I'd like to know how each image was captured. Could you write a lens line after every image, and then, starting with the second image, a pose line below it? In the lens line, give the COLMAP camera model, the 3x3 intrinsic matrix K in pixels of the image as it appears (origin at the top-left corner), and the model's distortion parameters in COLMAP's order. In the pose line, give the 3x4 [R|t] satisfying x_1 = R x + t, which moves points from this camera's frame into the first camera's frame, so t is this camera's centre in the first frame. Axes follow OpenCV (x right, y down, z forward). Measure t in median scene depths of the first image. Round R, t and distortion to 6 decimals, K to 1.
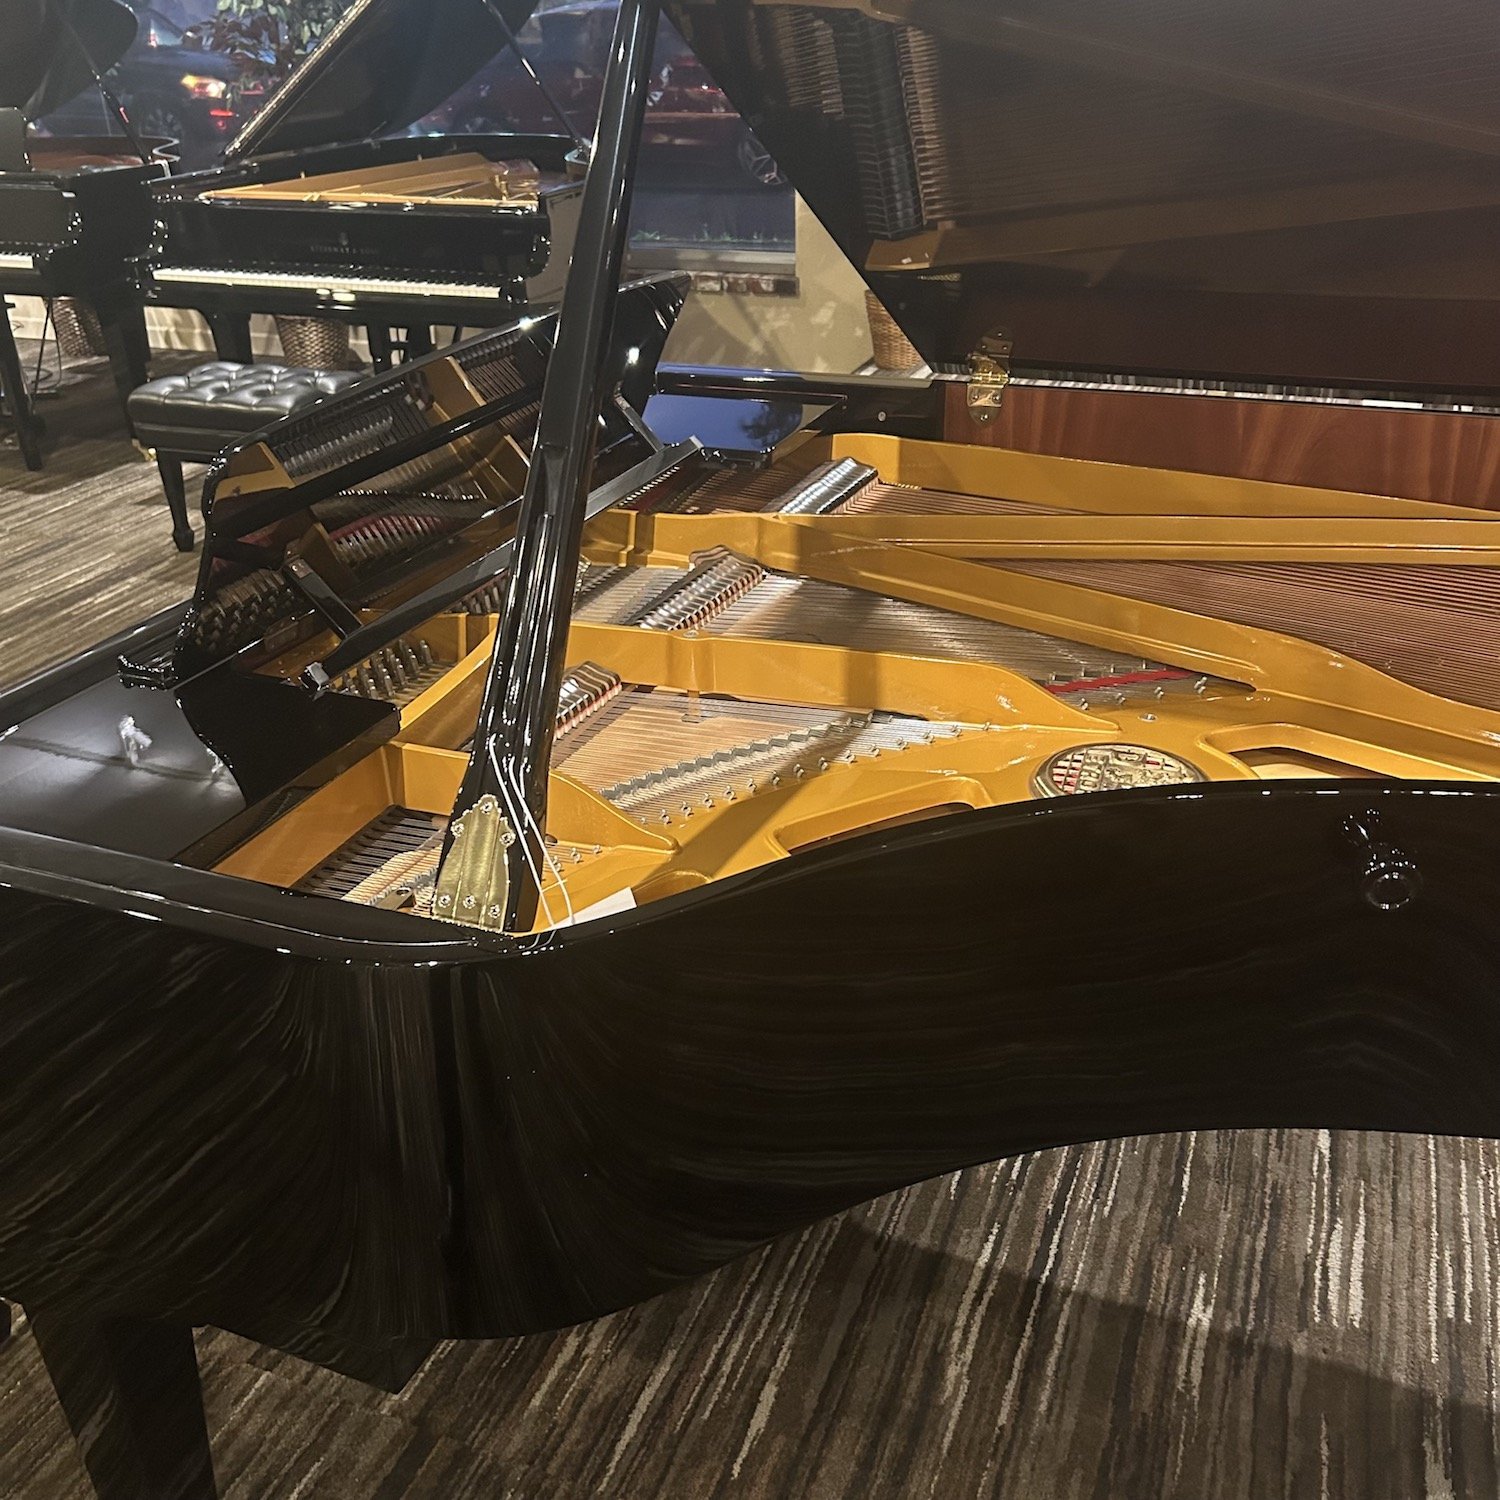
lens RADIAL K [[1504.3, 0, 749.8], [0, 1504.3, 749.1], [0, 0, 1]] dist [0.003635, 0.000000]
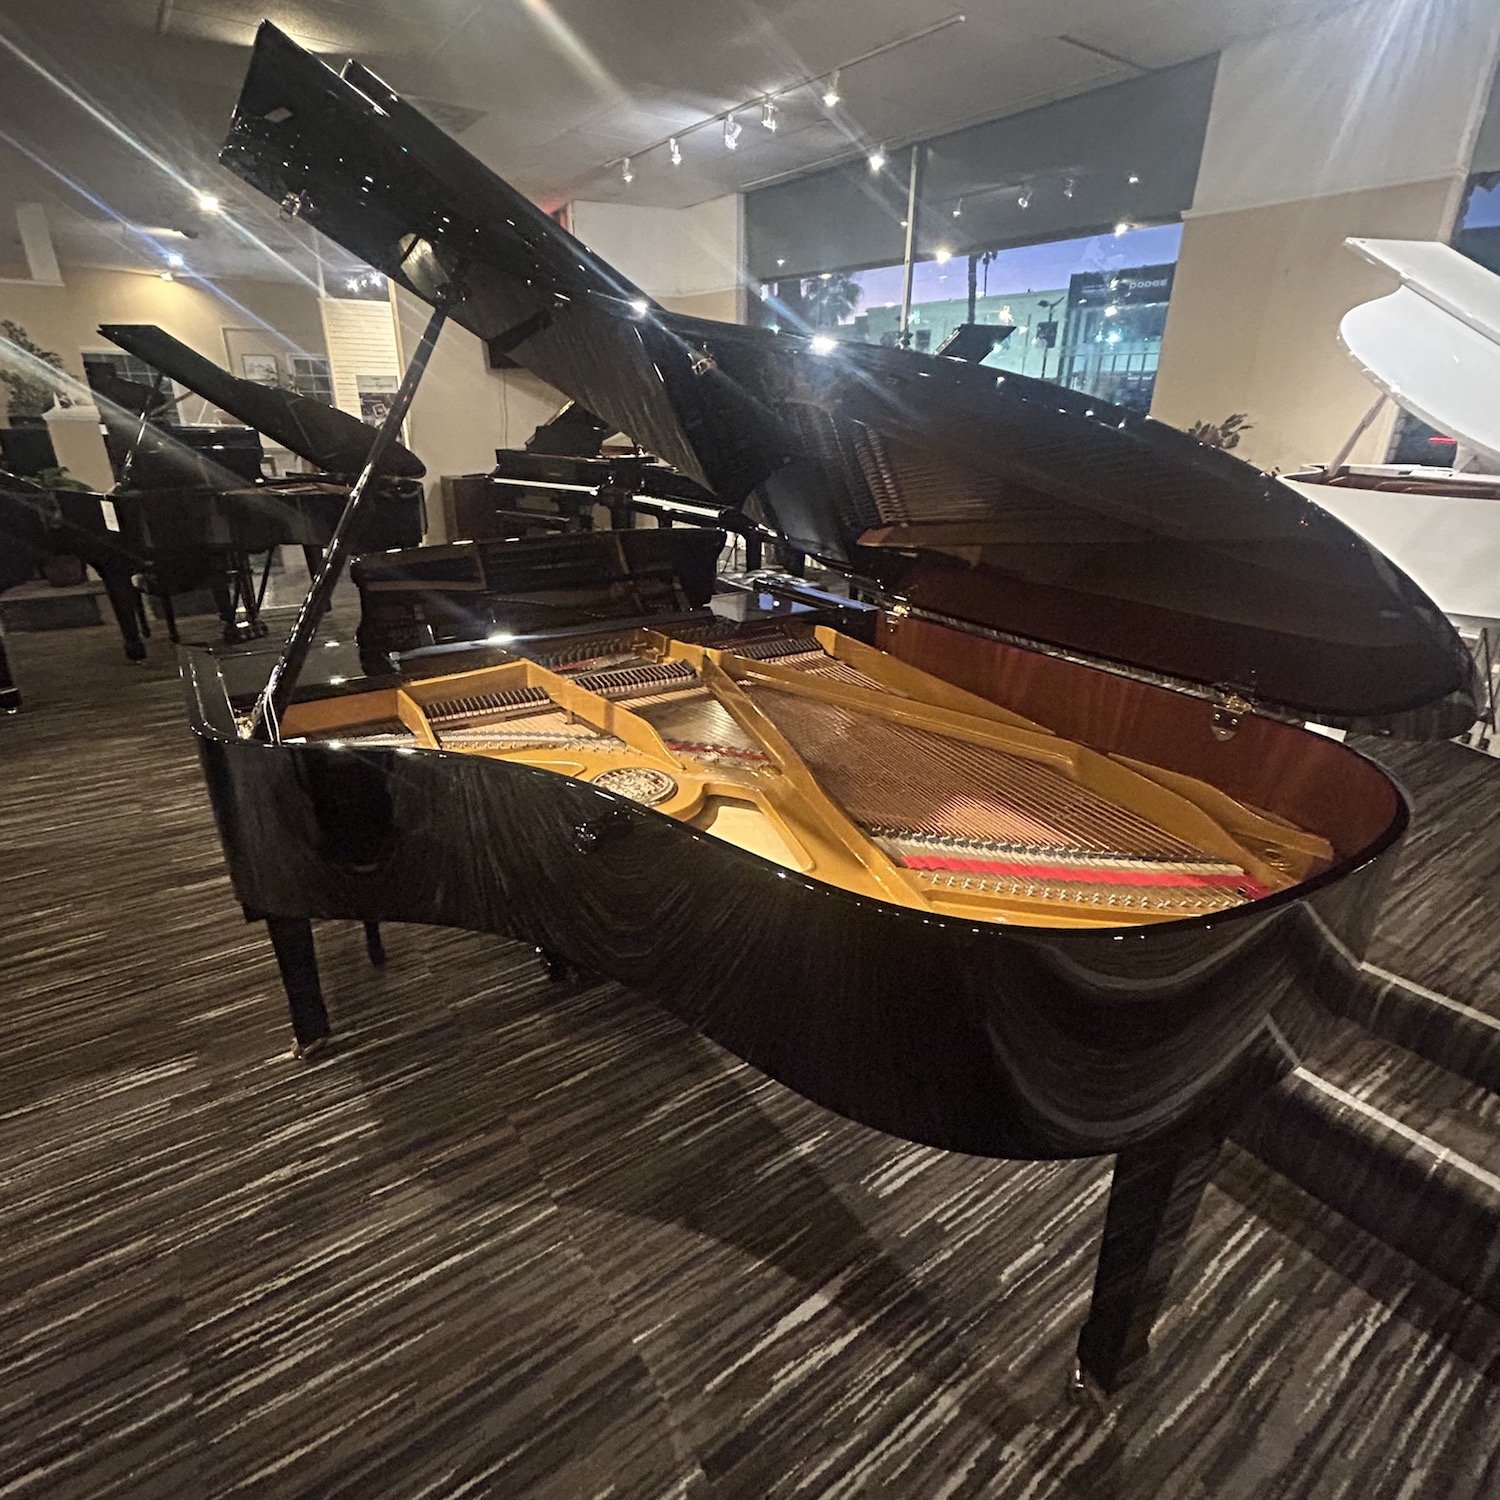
lens RADIAL K [[853.1, 0, 751.1], [0, 853.1, 750.6], [0, 0, 1]] dist [-0.001033, 0.000918]
pose [[0.844663, 0.251545, -0.472515, 0.580916], [-0.277449, 0.960617, 0.015421, -0.057509], [0.457785, 0.118073, 0.881188, 0.056809]]
